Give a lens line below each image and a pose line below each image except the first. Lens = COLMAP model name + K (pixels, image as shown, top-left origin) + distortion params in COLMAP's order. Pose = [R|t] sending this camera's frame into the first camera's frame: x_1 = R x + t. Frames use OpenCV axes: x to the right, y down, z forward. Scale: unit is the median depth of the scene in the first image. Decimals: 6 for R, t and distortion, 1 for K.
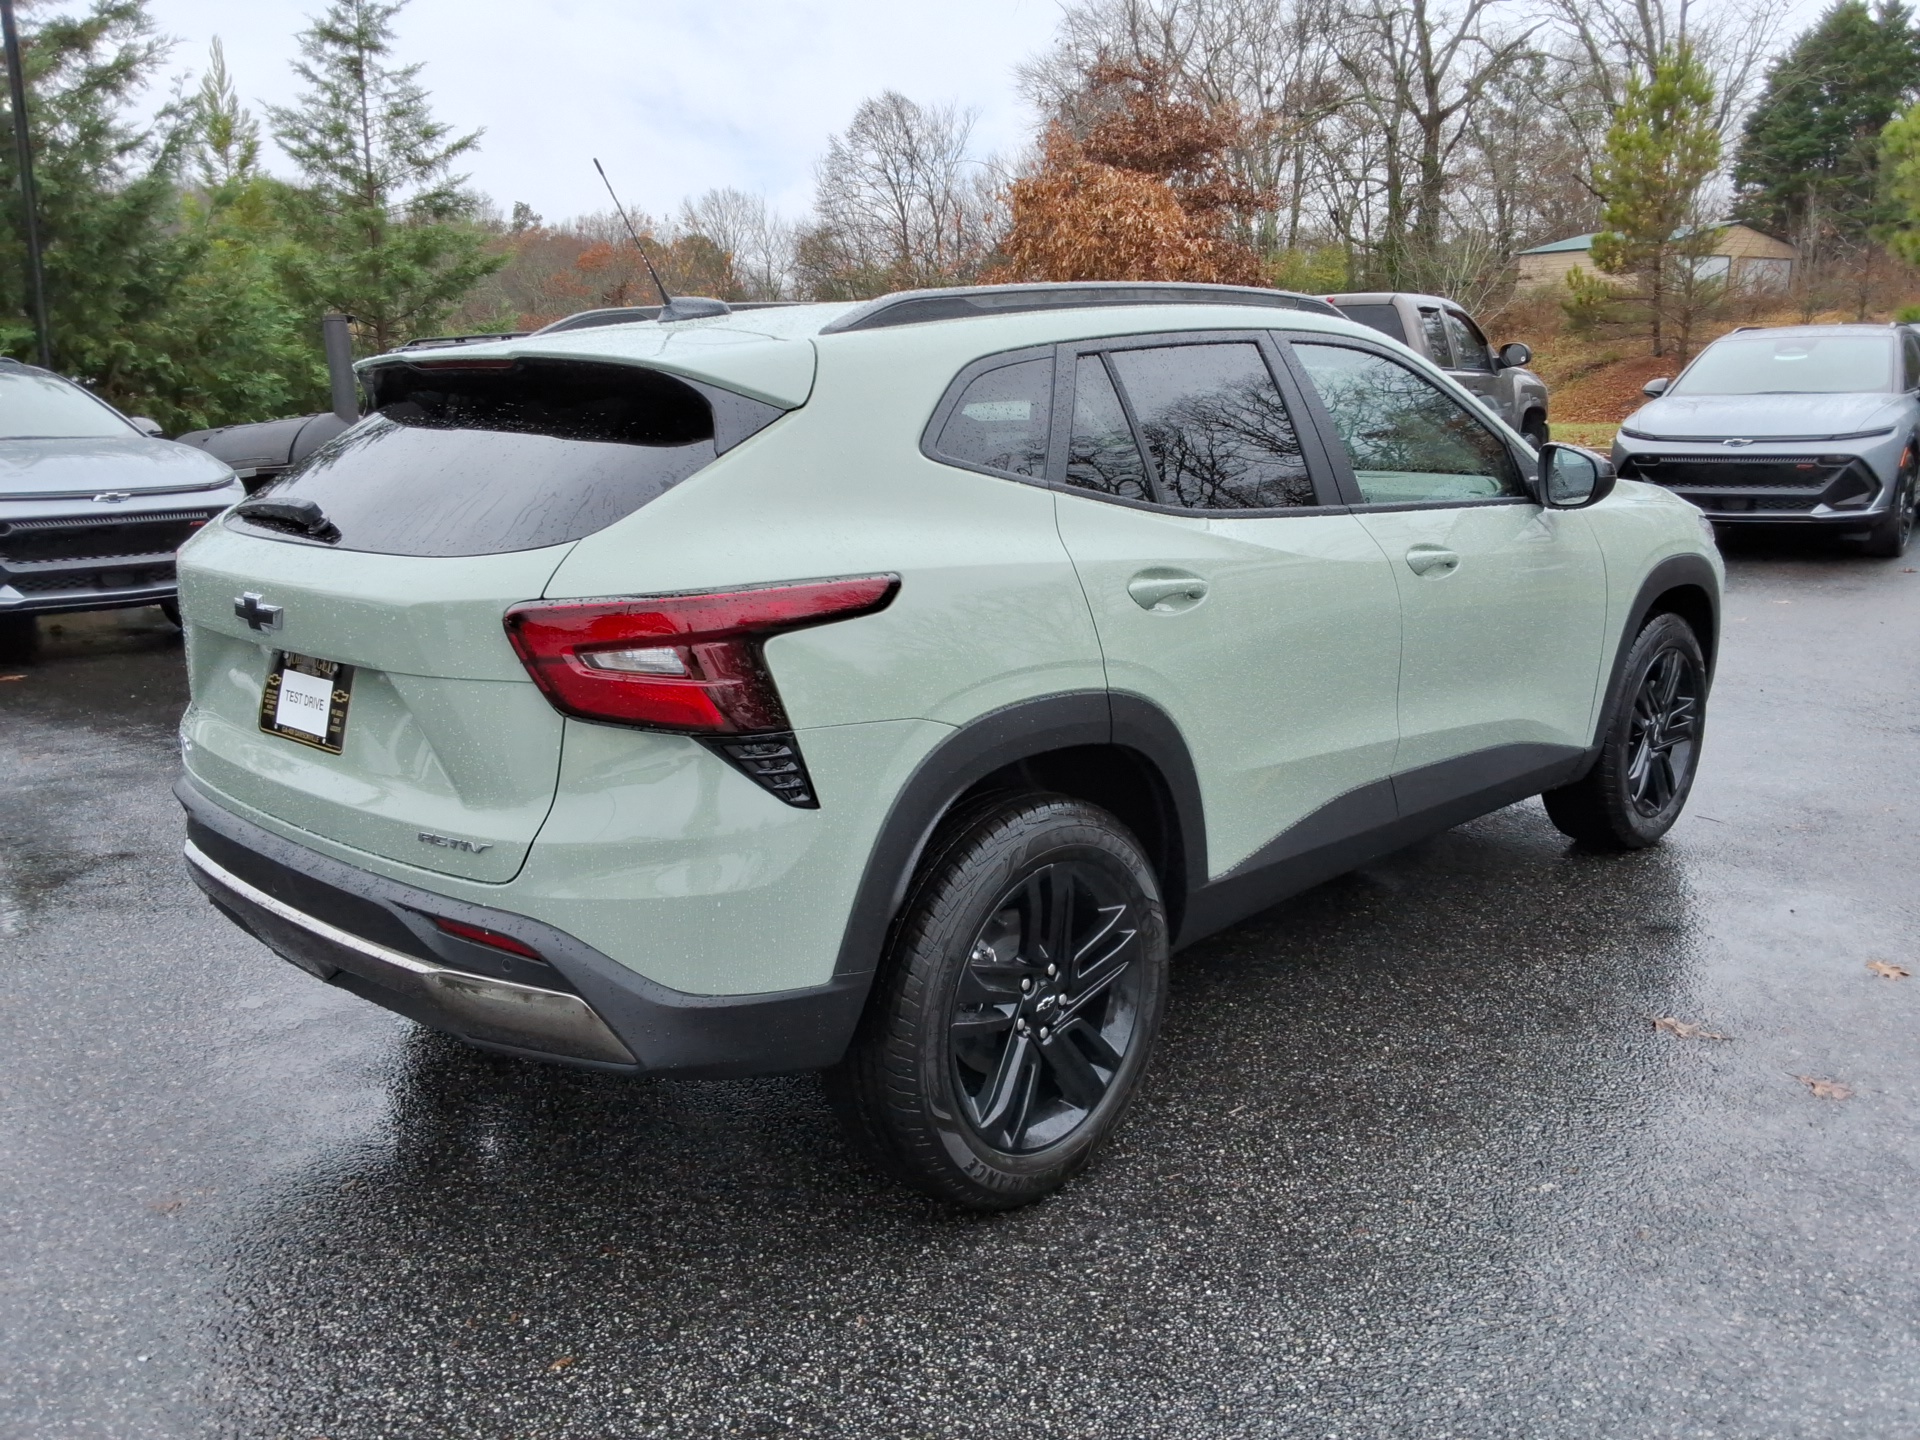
lens RADIAL K [[1555.1, 0, 963.7], [0, 1555.1, 713.3], [0, 0, 1]] dist [0.102179, -0.144384]
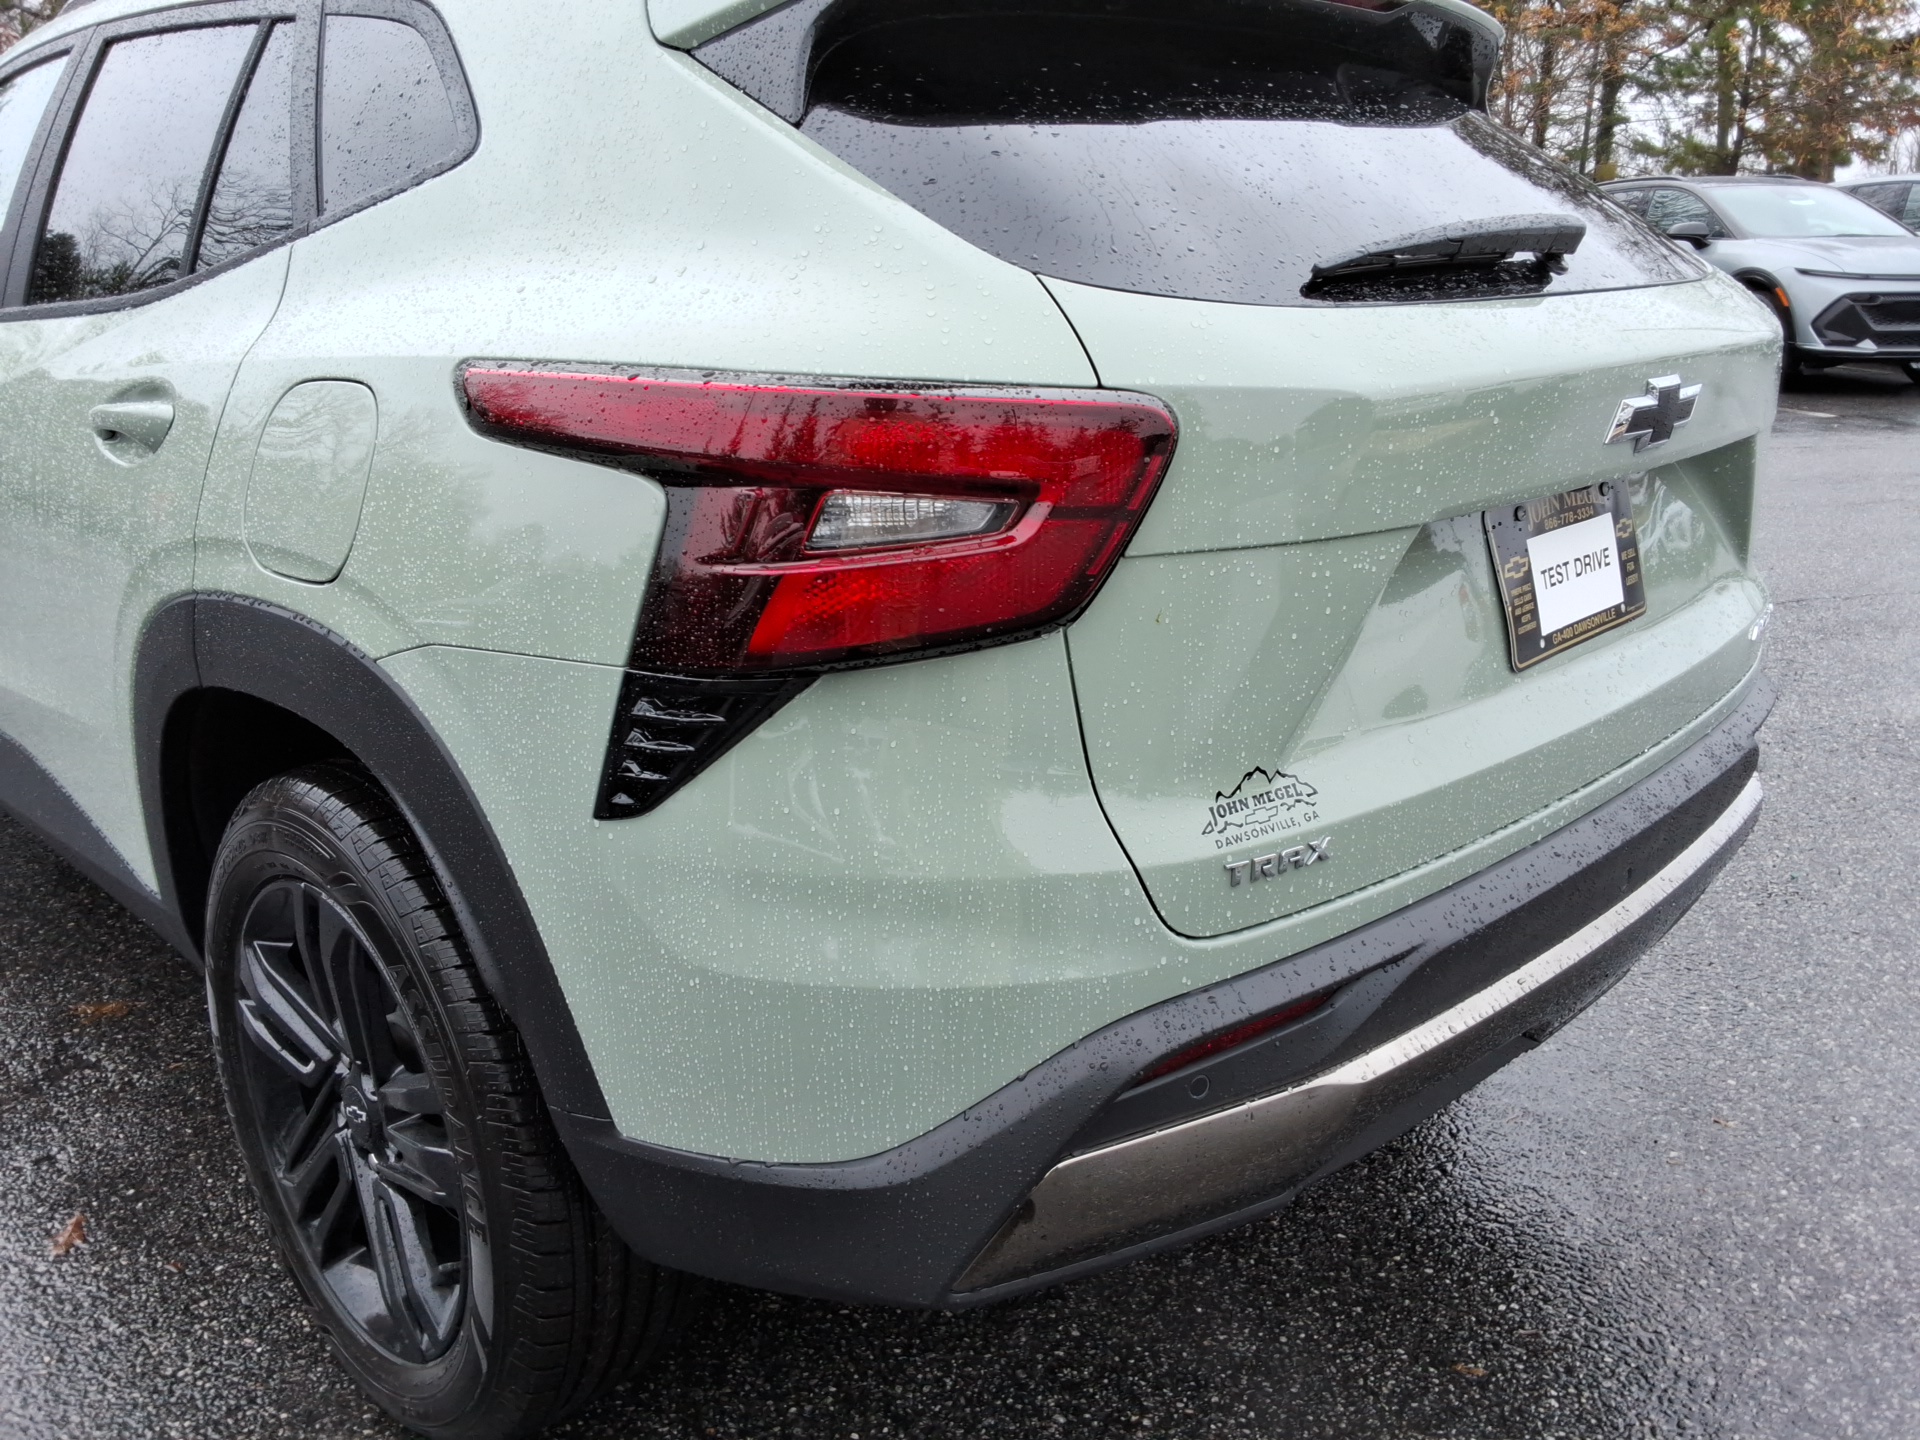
lens RADIAL K [[1555.1, 0, 984.4], [0, 1555.1, 707.6], [0, 0, 1]] dist [0.102179, -0.144384]
pose [[-0.000445, -0.270660, 0.962675, -0.953520], [0.229148, 0.937032, 0.263557, -0.157825], [-0.973392, 0.220712, 0.061604, 1.136802]]
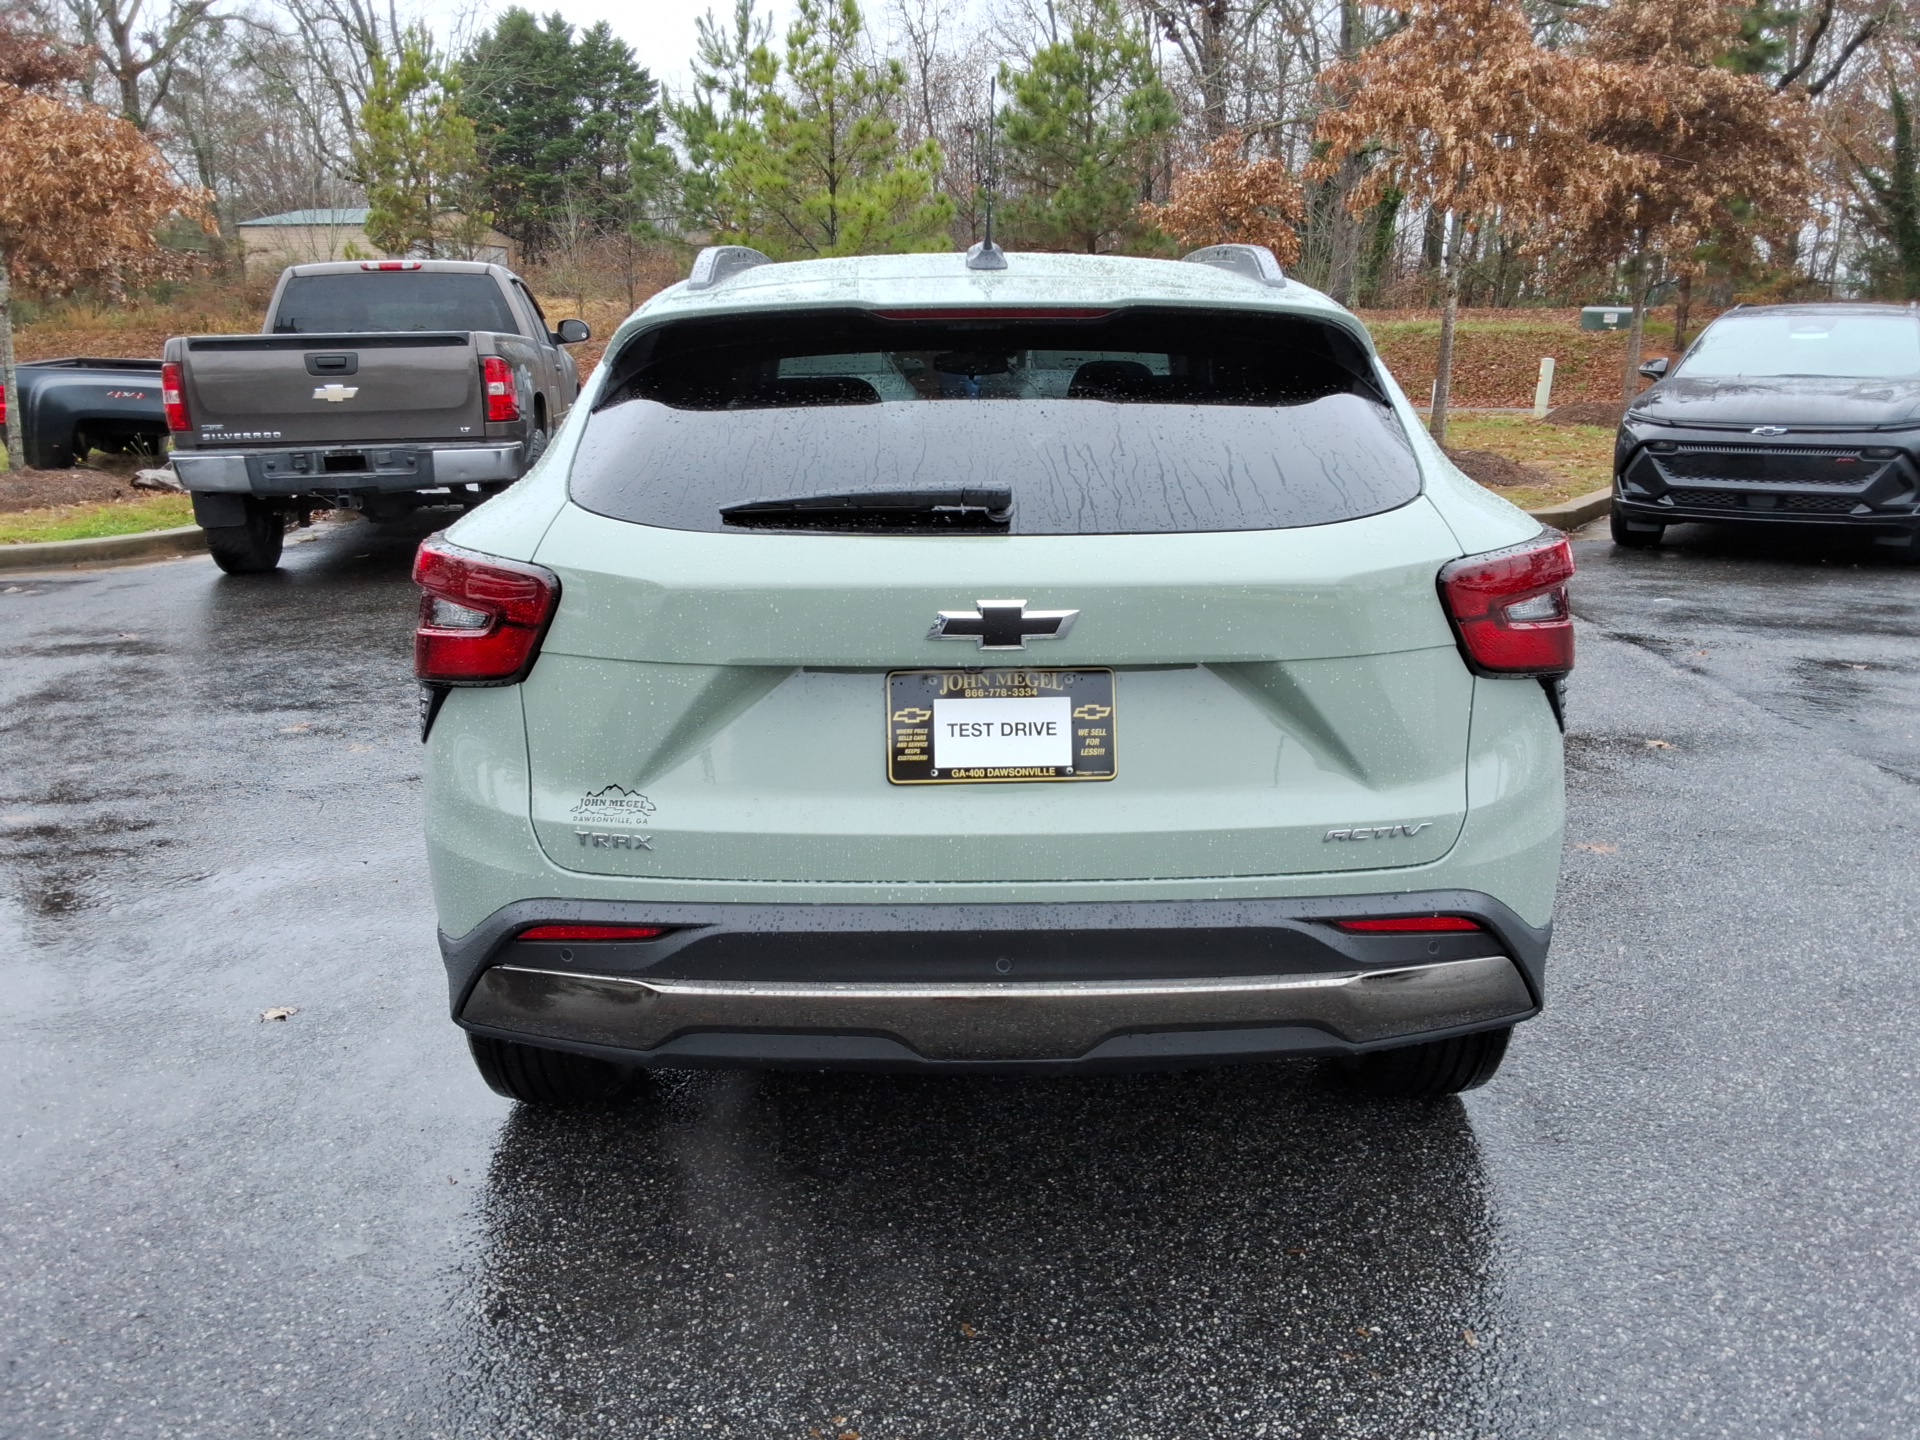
lens RADIAL K [[1555.1, 0, 959.2], [0, 1555.1, 707.6], [0, 0, 1]] dist [0.102179, -0.144384]
pose [[0.717325, -0.144152, 0.681663, -0.934127], [0.146009, 0.987740, 0.055230, -0.063833], [-0.681268, 0.059911, 0.729579, 0.409701]]
